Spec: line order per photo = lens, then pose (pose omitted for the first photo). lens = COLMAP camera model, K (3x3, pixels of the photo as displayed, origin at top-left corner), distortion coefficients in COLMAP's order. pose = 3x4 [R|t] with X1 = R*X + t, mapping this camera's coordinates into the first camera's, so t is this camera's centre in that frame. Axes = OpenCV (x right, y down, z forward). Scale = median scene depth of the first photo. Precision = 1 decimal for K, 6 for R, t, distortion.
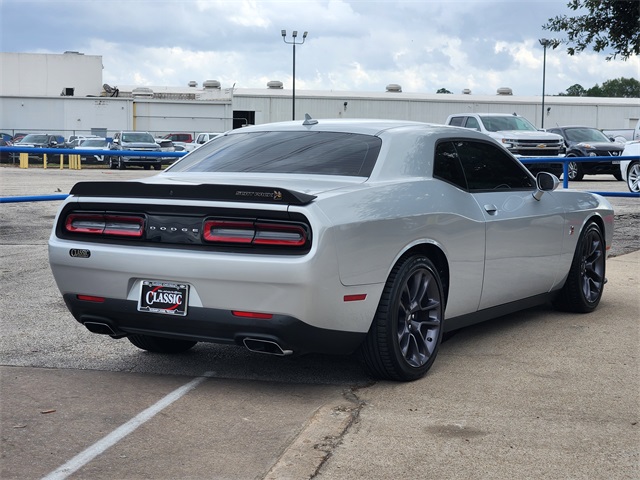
lens RADIAL K [[1232.8, 0, 320.0], [0, 1232.8, 240.0], [0, 0, 1]] dist [-0.463127, 4.633030]
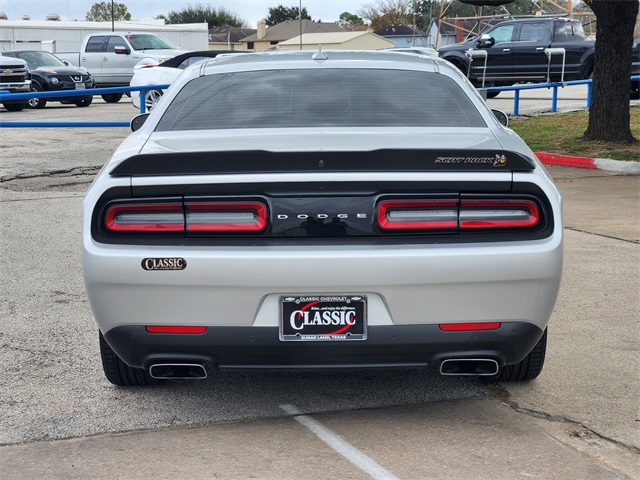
lens RADIAL K [[1232.8, 0, 320.0], [0, 1232.8, 240.0], [0, 0, 1]] dist [-0.463127, 4.633030]
pose [[0.863473, -0.093619, 0.495630, -0.464362], [0.062258, 0.994892, 0.079460, -0.050719], [-0.500538, -0.037754, 0.864891, 0.405994]]
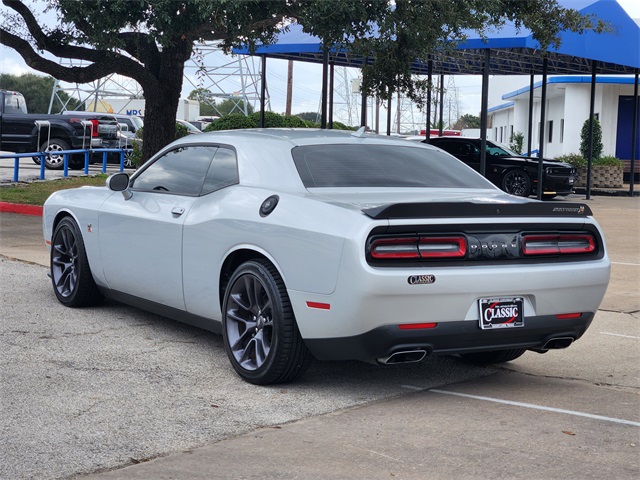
lens RADIAL K [[1232.8, 0, 320.0], [0, 1232.8, 240.0], [0, 0, 1]] dist [-0.463127, 4.633030]
pose [[0.466651, -0.069175, 0.881732, -1.105278], [0.046389, 0.997479, 0.053705, -0.076945], [-0.883224, 0.015841, 0.468684, 0.646801]]
